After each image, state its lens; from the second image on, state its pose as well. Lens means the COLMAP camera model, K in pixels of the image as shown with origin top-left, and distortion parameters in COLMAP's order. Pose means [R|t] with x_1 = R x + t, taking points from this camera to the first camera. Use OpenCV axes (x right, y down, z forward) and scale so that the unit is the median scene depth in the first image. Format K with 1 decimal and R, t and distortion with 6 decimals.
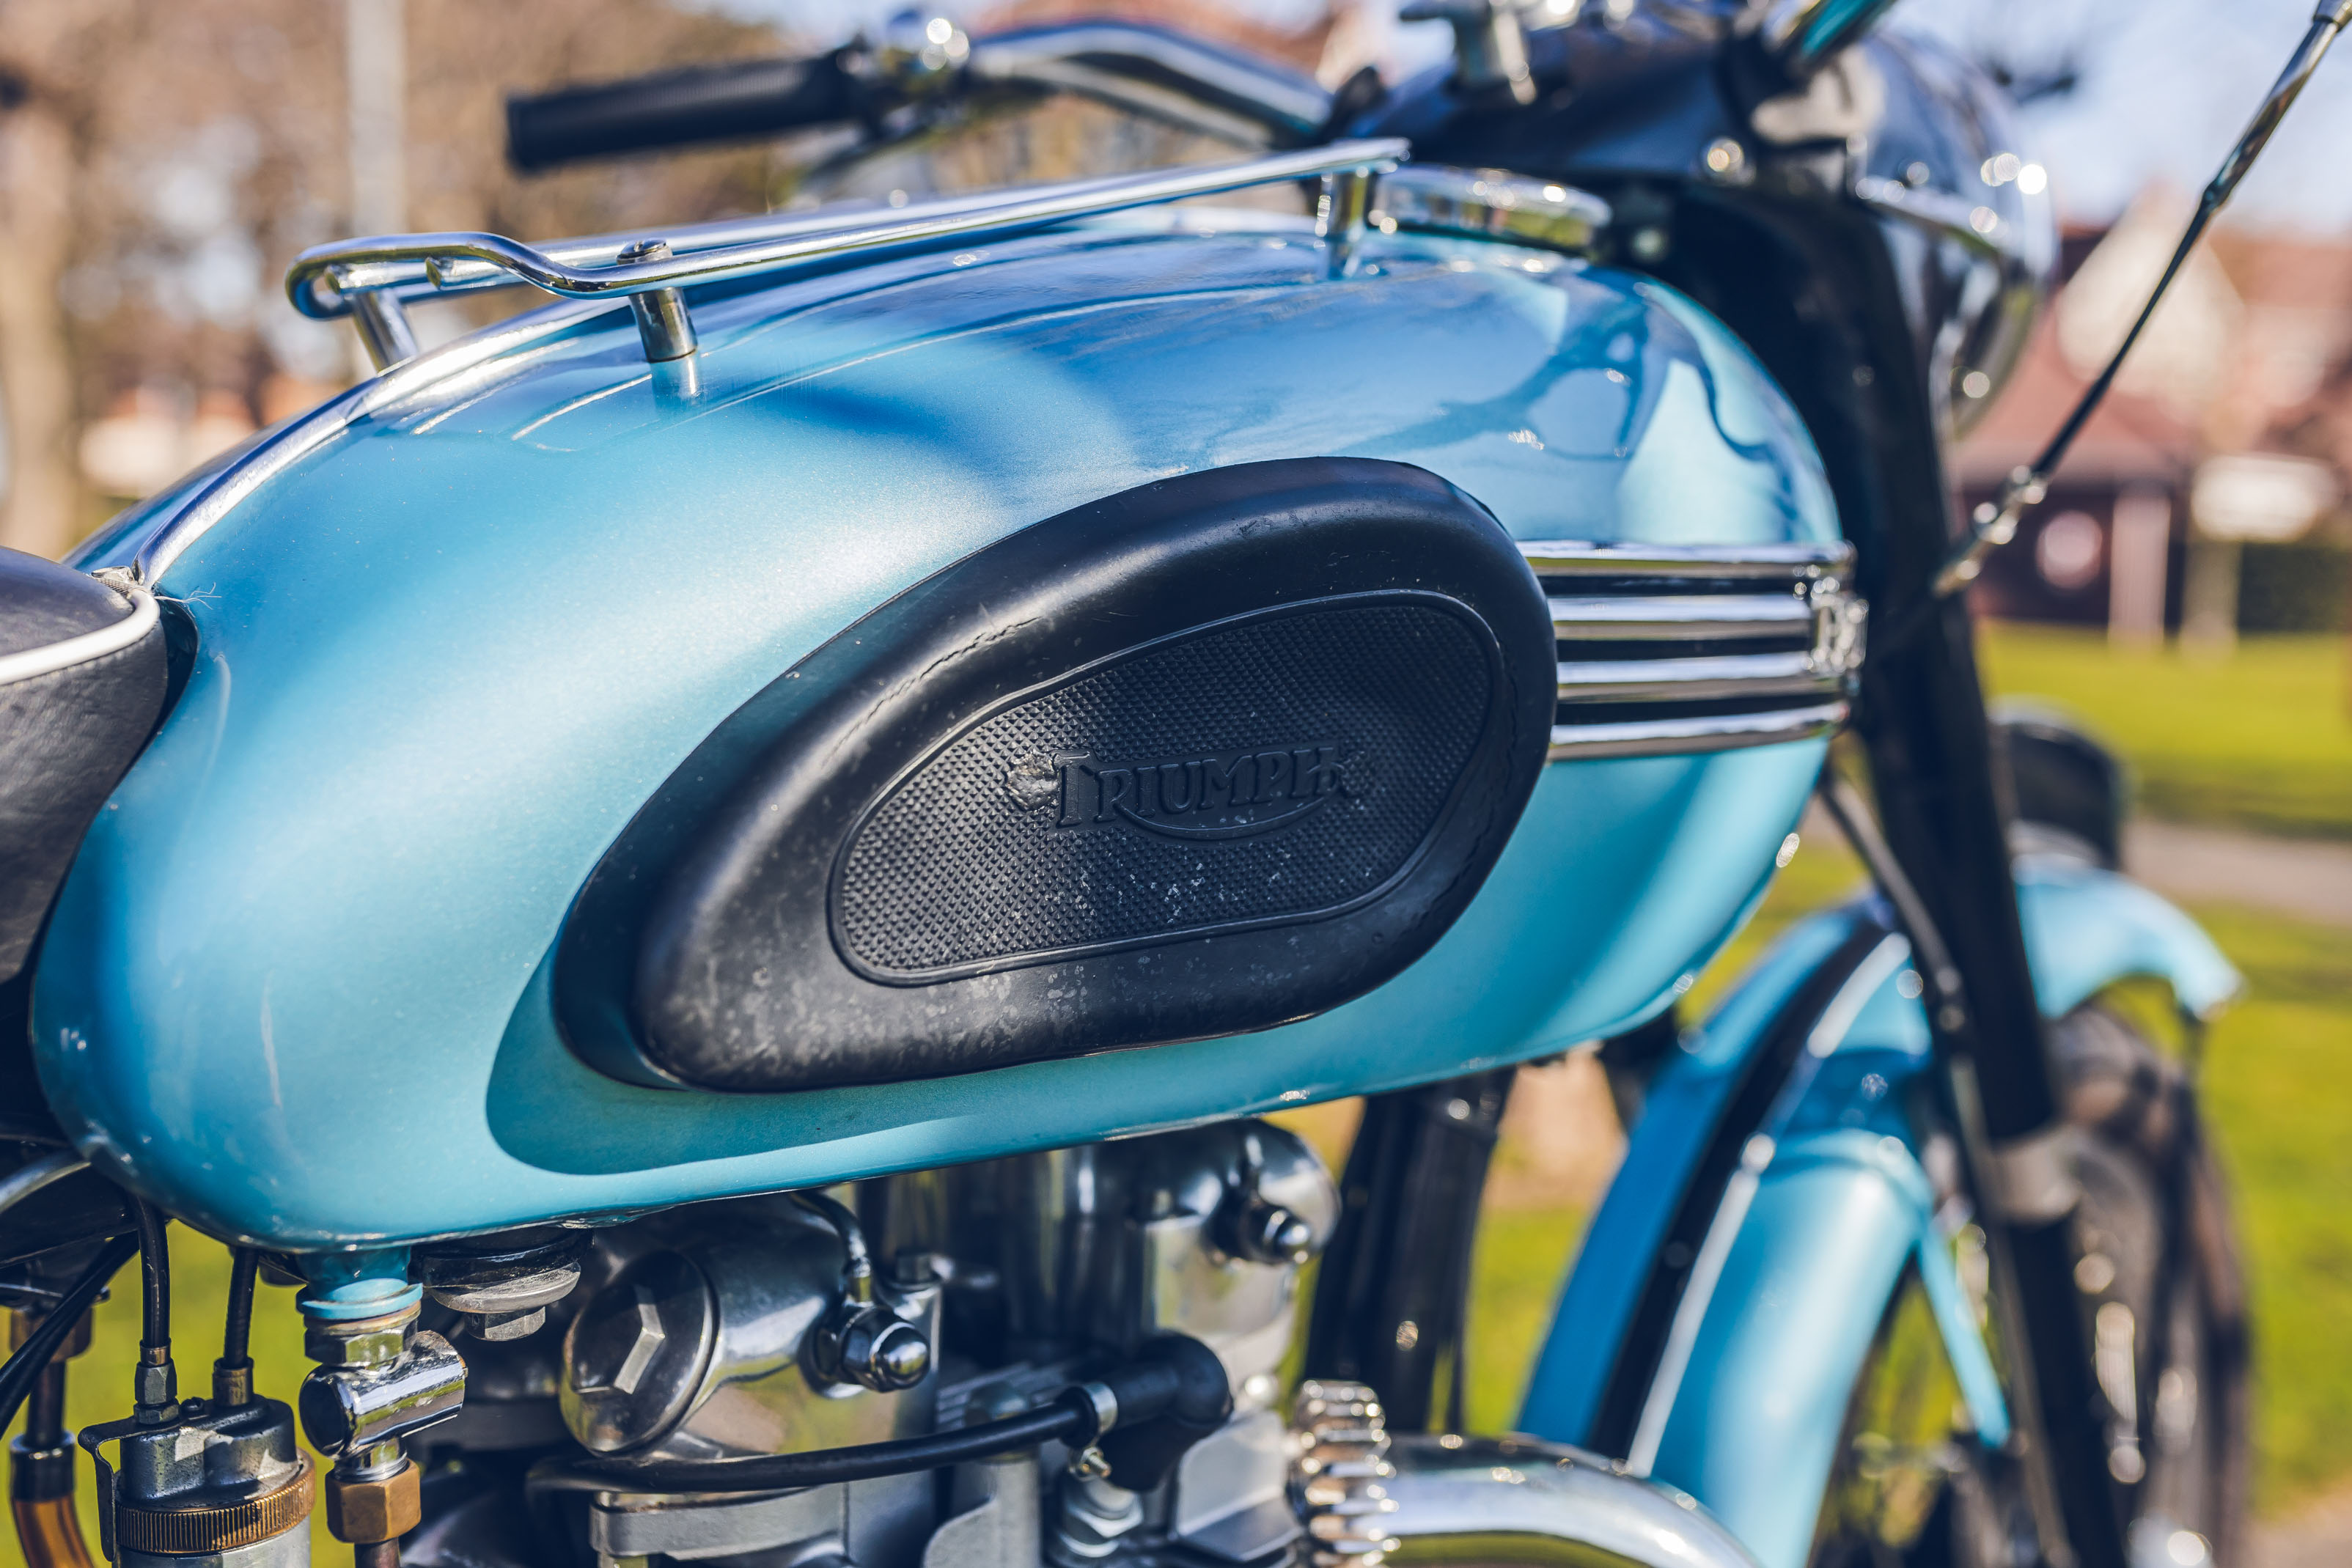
lens RADIAL K [[2386.8, 0, 1176.0], [0, 2386.8, 784.0], [0, 0, 1]] dist [0.008887, 0.005666]
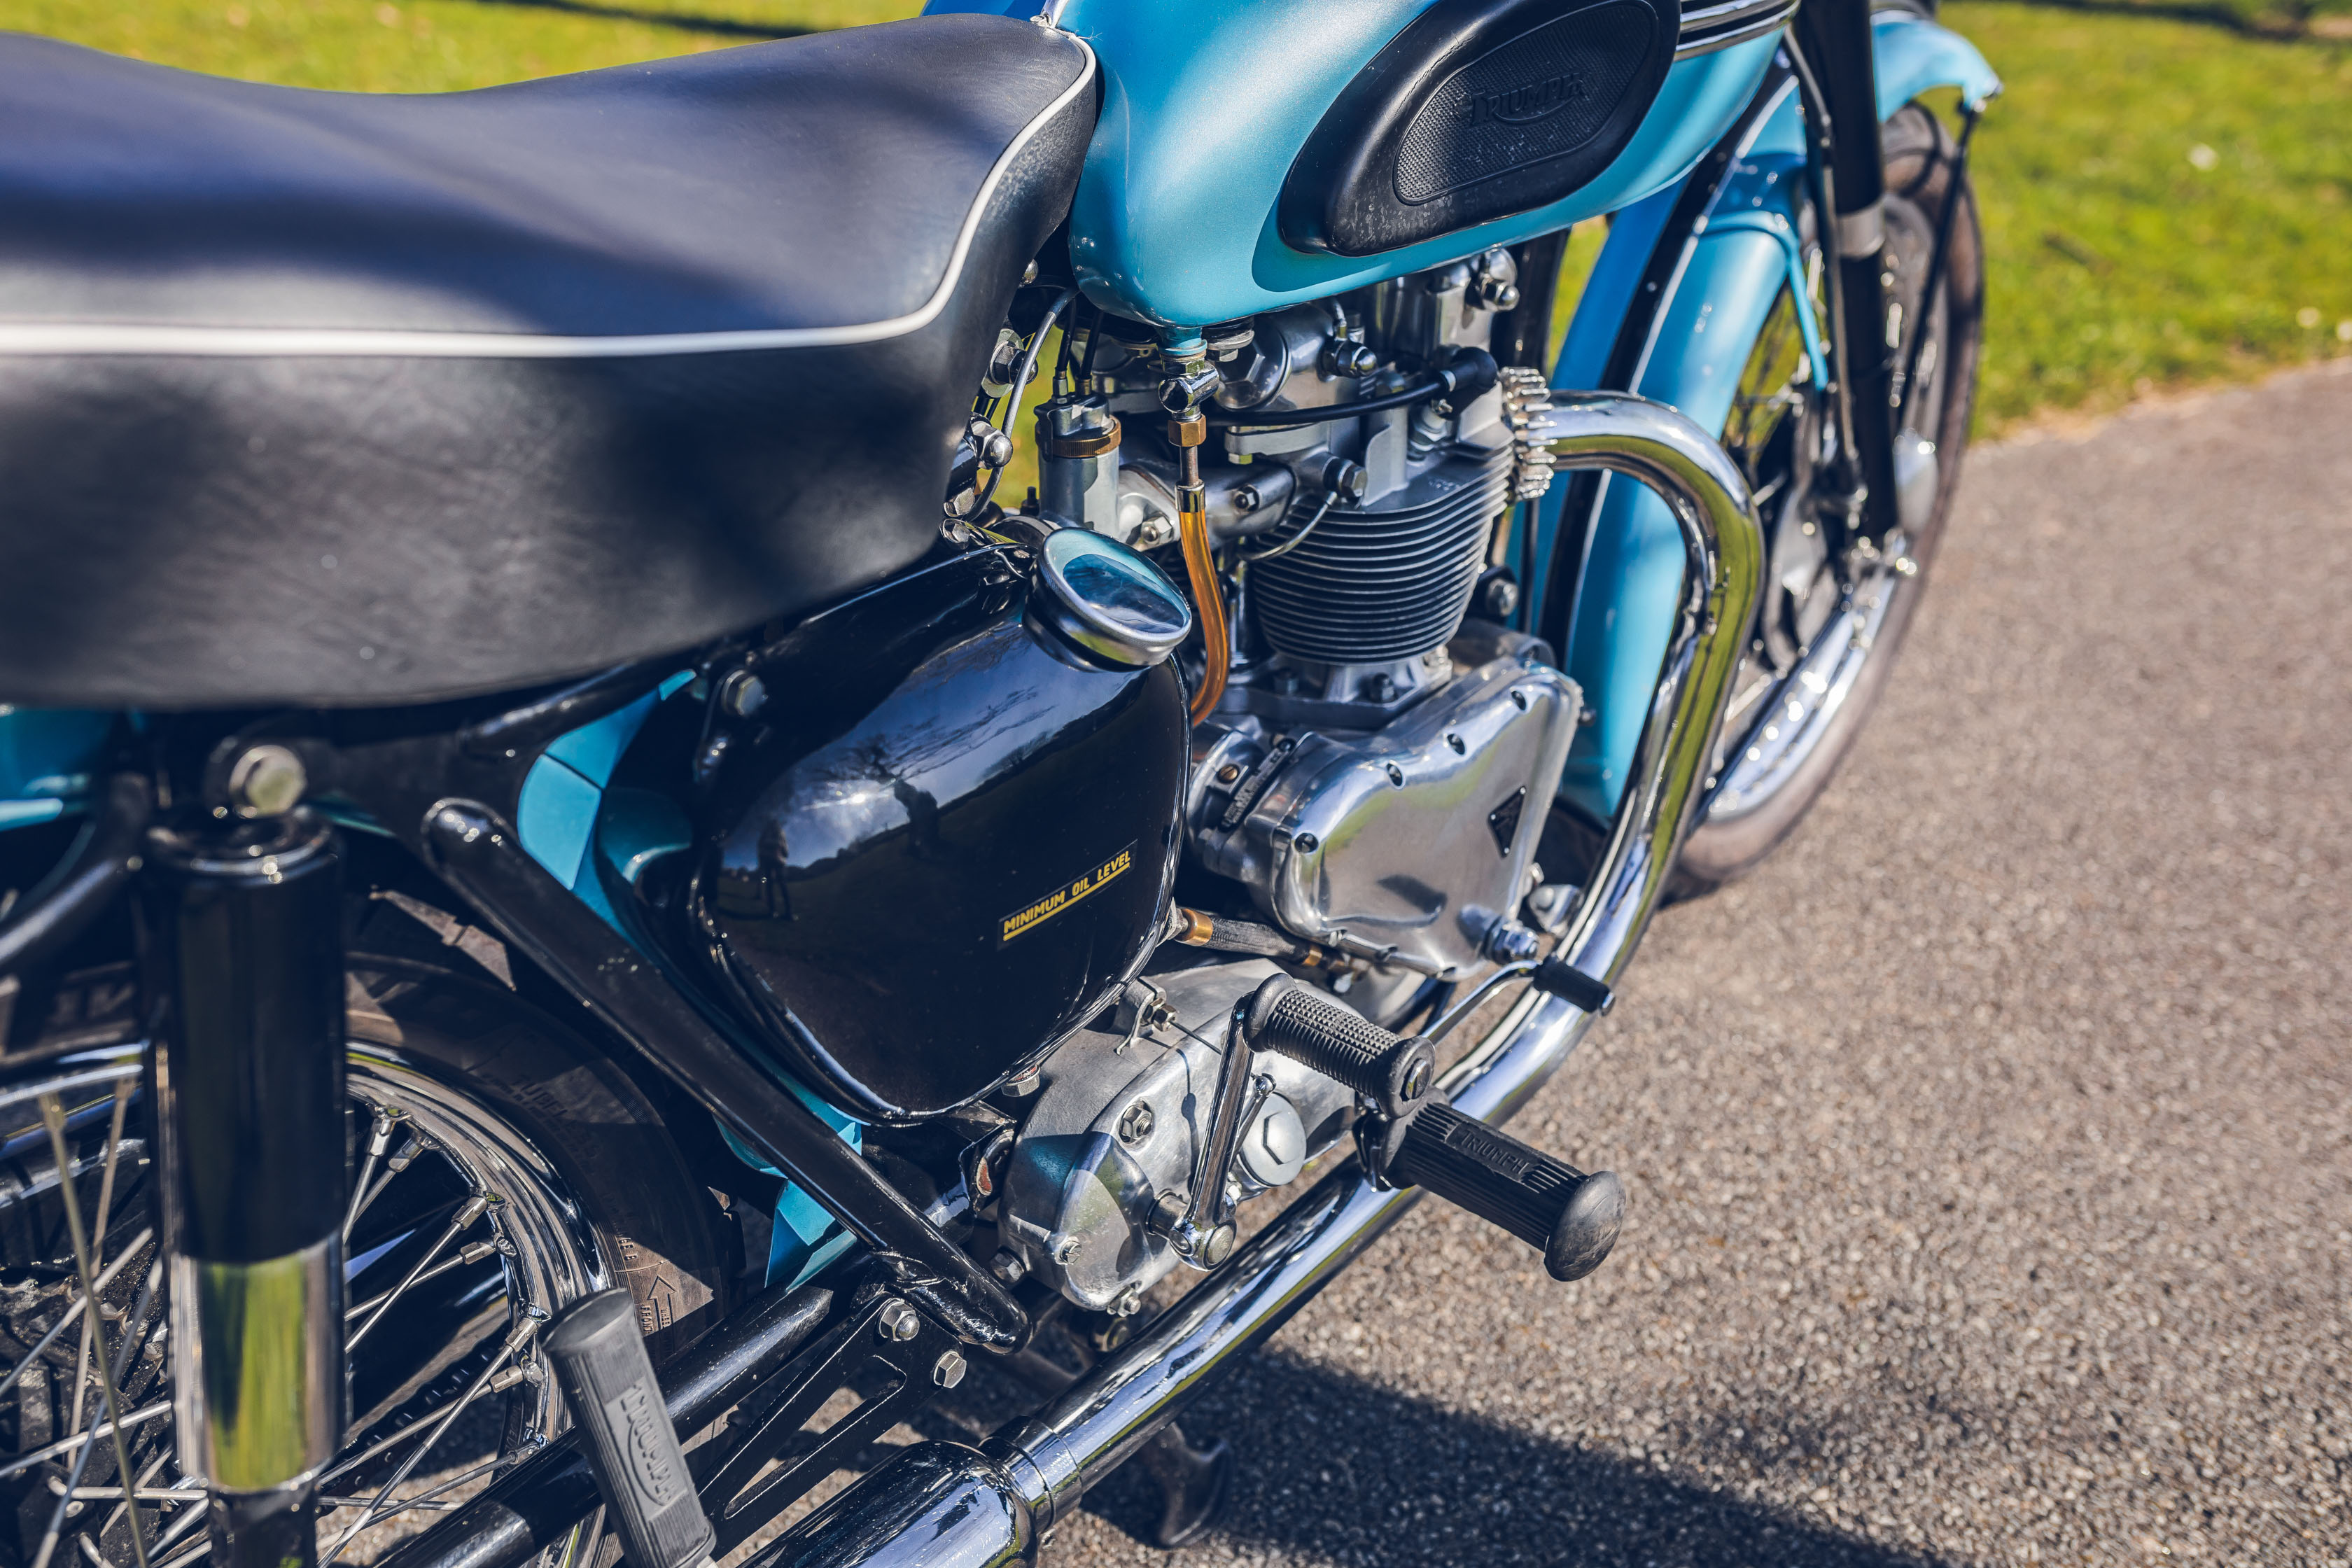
lens RADIAL K [[2237.2, 0, 1169.4], [0, 2237.2, 773.3], [0, 0, 1]] dist [0.004471, -0.000792]
pose [[0.997181, -0.051545, 0.054527, -0.416806], [0.024886, 0.912761, 0.407734, -0.254051], [-0.070787, -0.405228, 0.911471, -0.998768]]
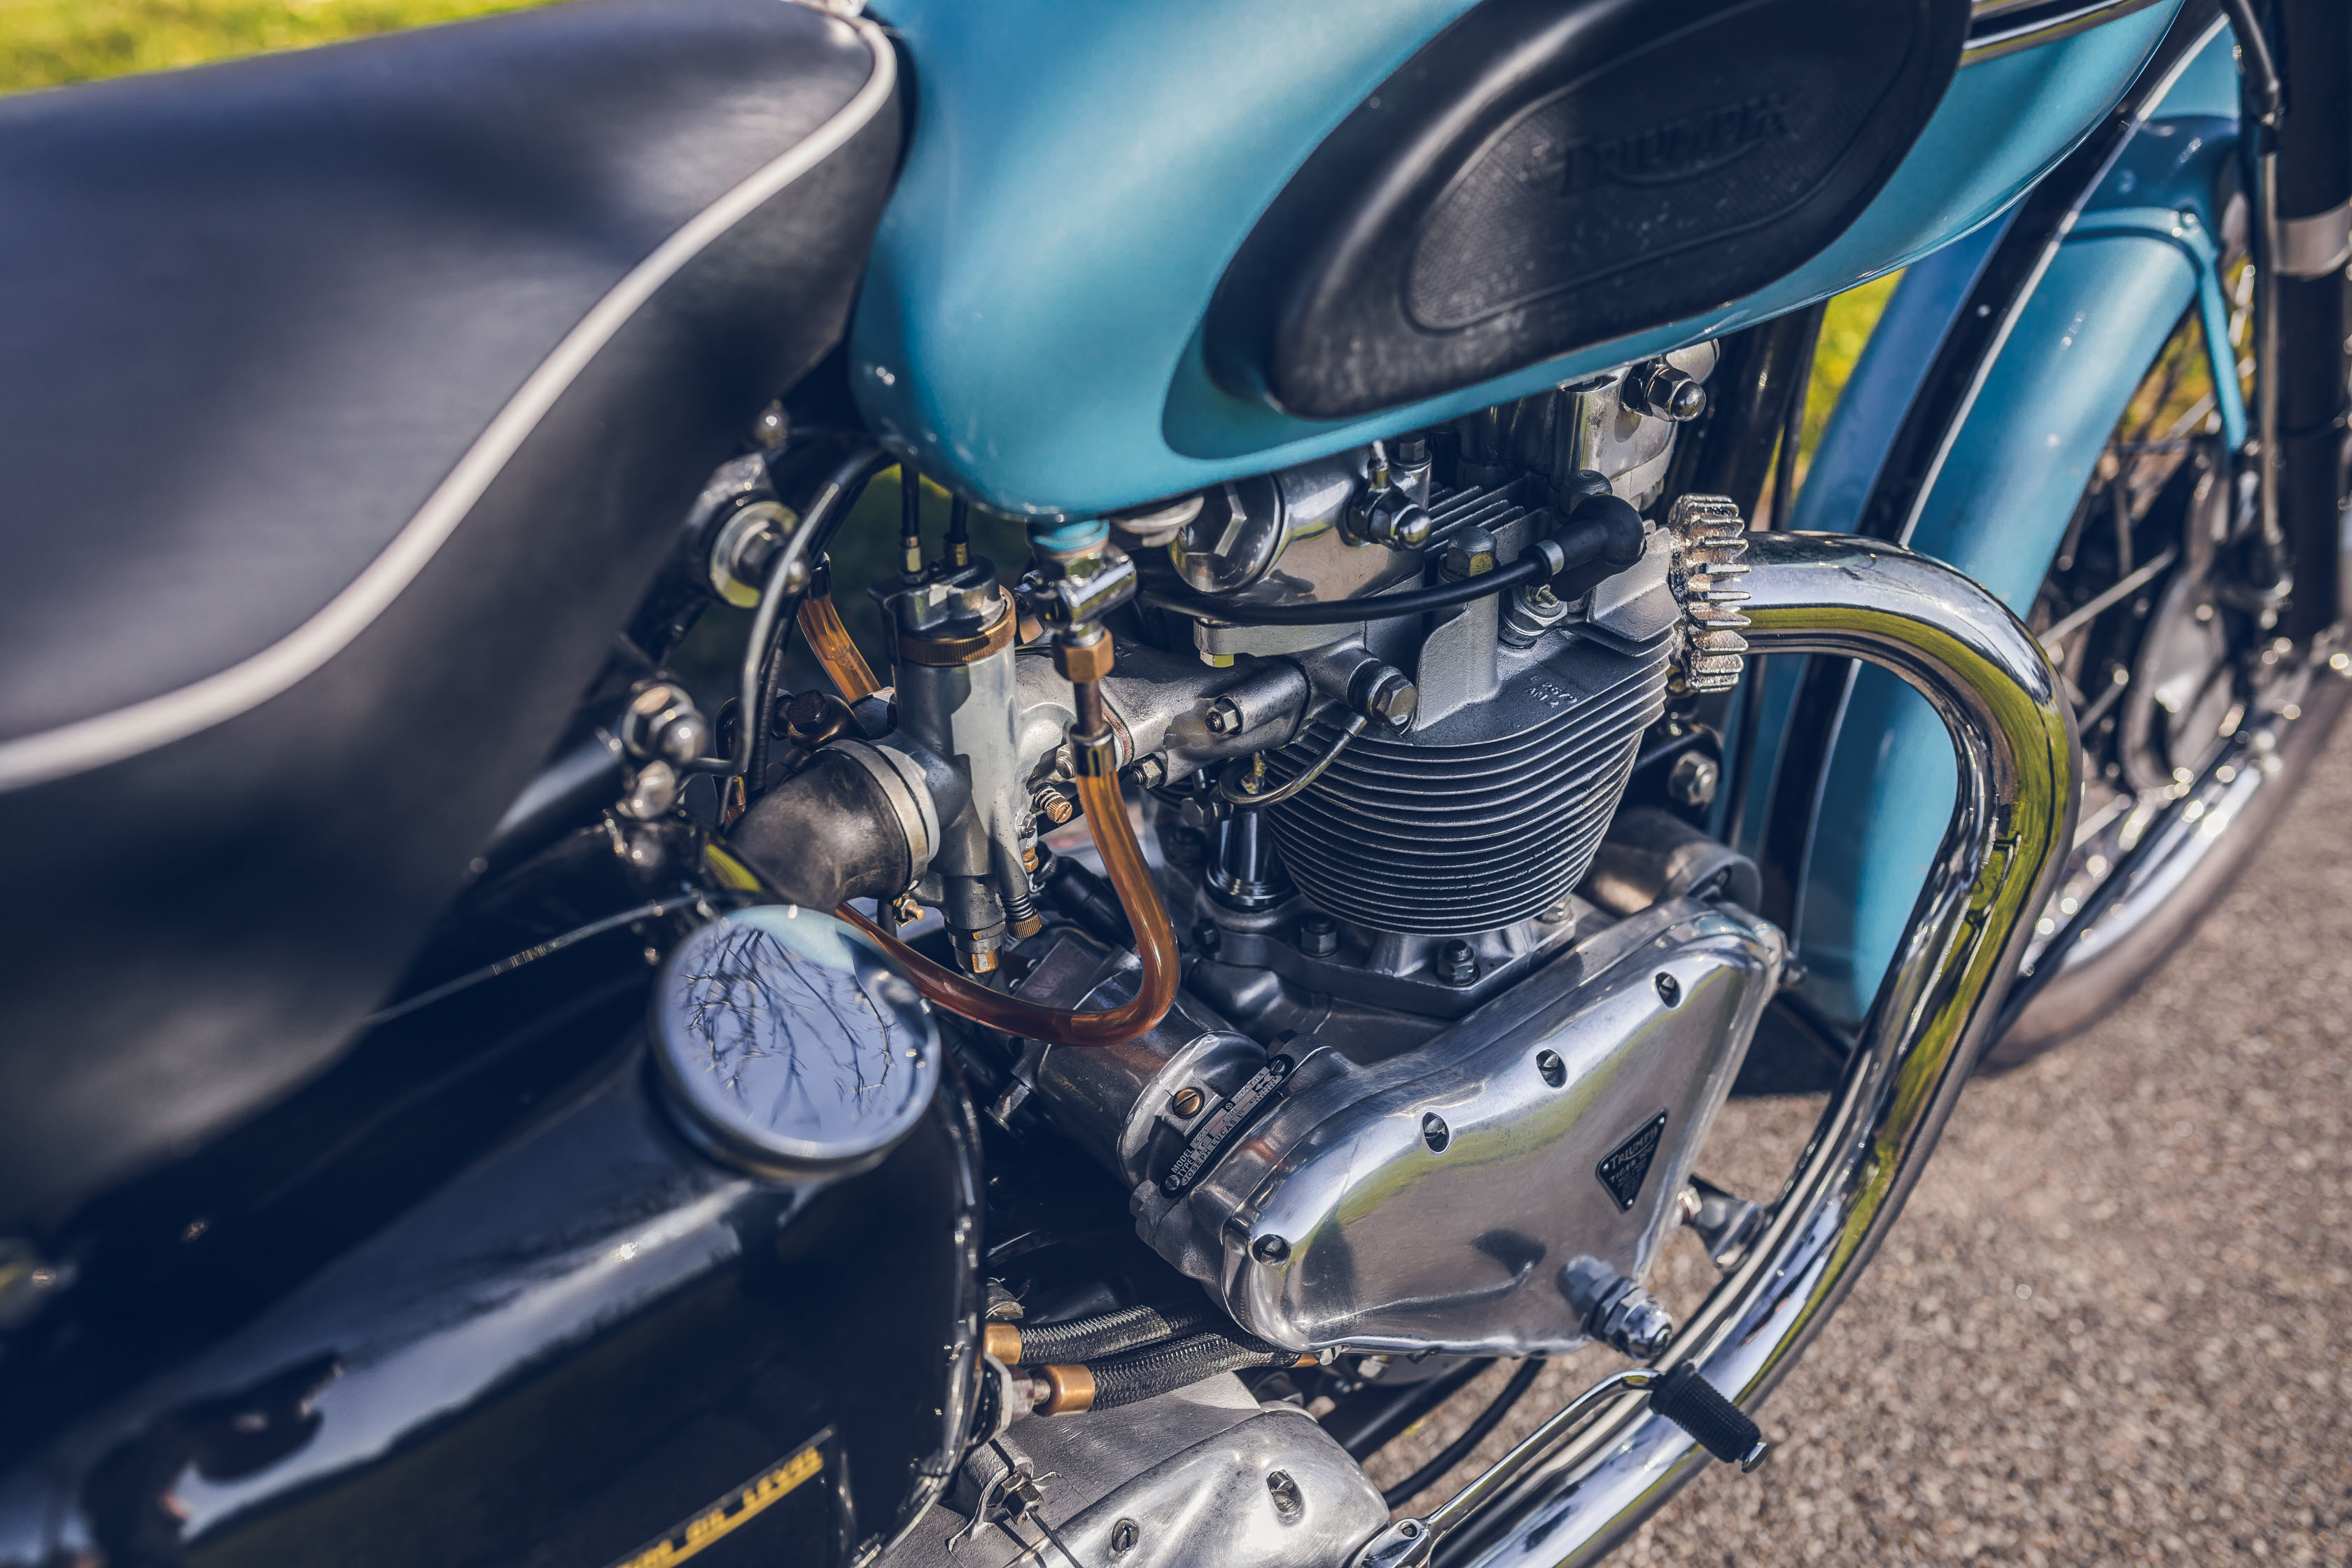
lens RADIAL K [[2237.2, 0, 1169.4], [0, 2237.2, 773.3], [0, 0, 1]] dist [0.004471, -0.000792]
pose [[0.992695, 0.029190, -0.117063, -0.096464], [0.031381, 0.874422, 0.484151, -0.265592], [0.116495, -0.484288, 0.867118, -0.211657]]
